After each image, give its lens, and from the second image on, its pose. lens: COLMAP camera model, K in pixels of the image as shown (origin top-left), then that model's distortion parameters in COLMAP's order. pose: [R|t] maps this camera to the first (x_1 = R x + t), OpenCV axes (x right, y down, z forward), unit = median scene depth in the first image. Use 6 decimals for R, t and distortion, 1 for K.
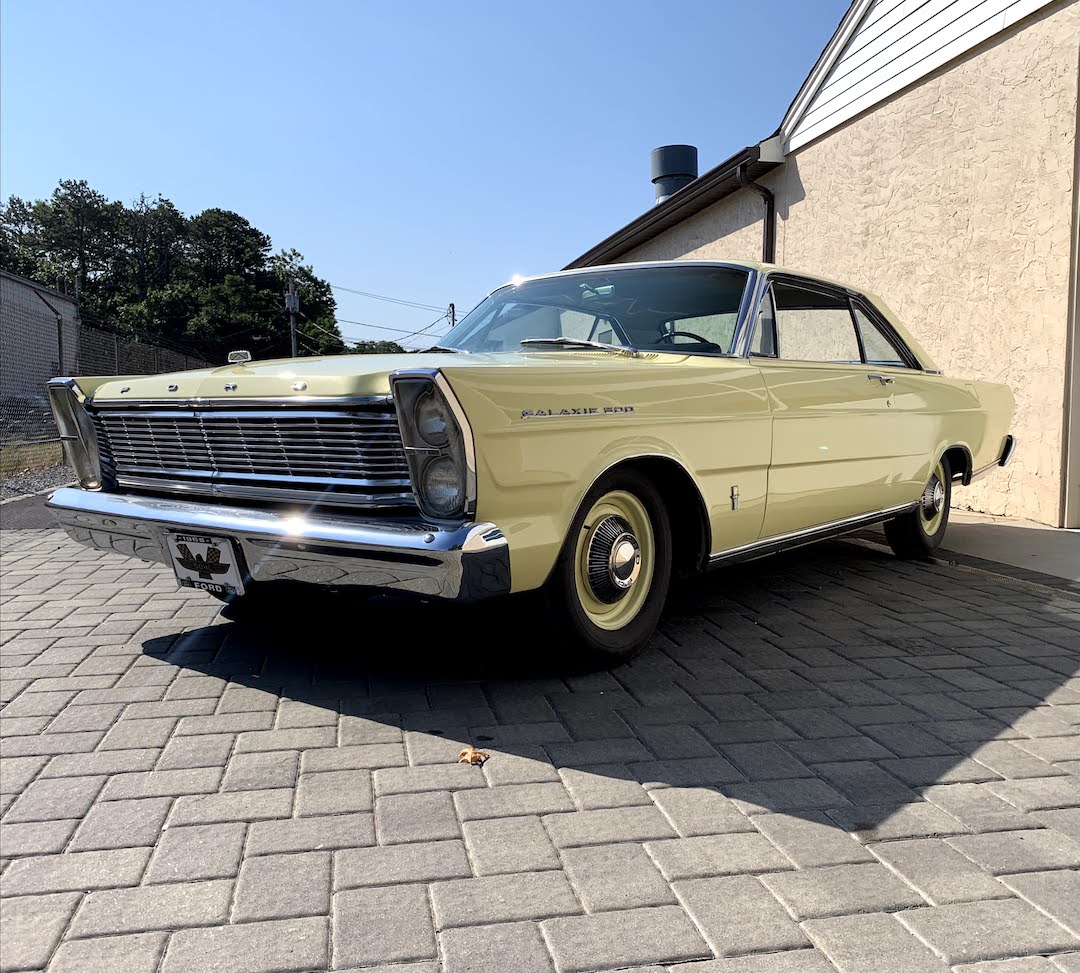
lens RADIAL K [[1016.2, 0, 540.0], [0, 1016.2, 486.5], [0, 0, 1]] dist [0.009238, -0.006007]
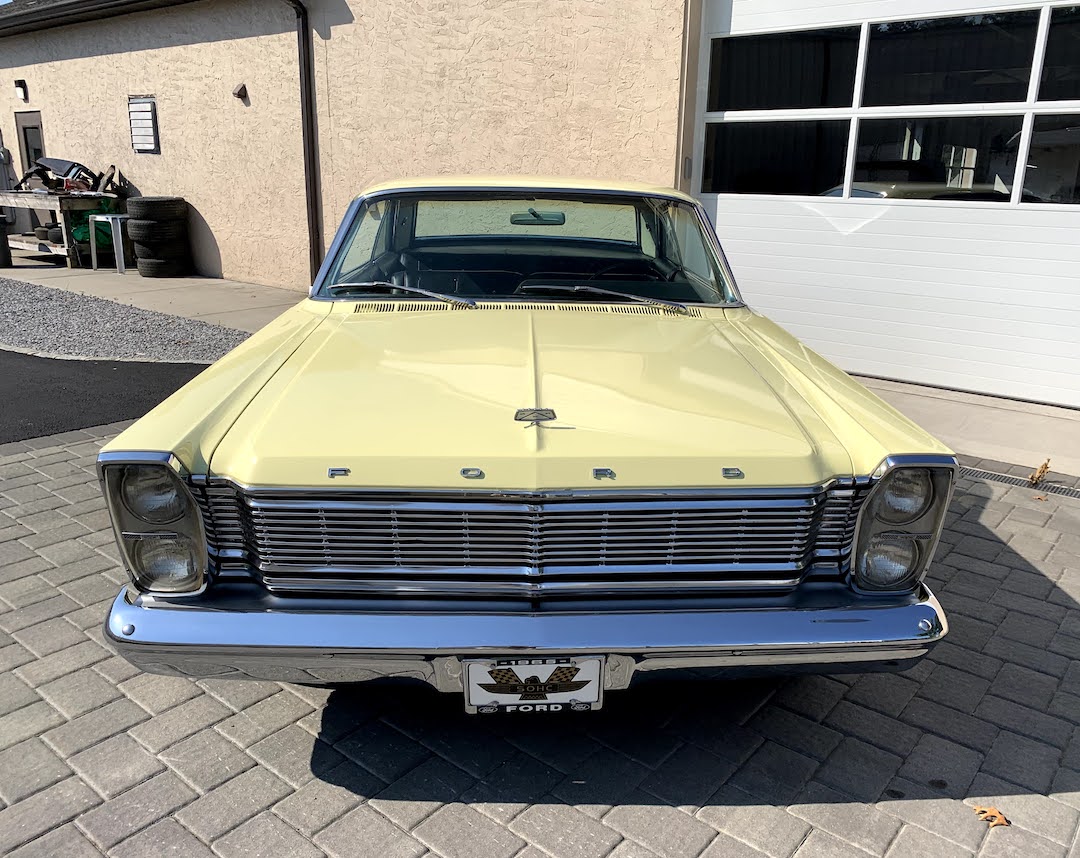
lens RADIAL K [[884.1, 0, 540.0], [0, 884.1, 429.0], [0, 0, 1]] dist [0.019399, -0.004513]
pose [[0.769362, -0.170021, 0.615772, -0.271642], [0.035800, 0.973892, 0.224172, -0.102577], [-0.637809, -0.150425, 0.755362, 0.193281]]
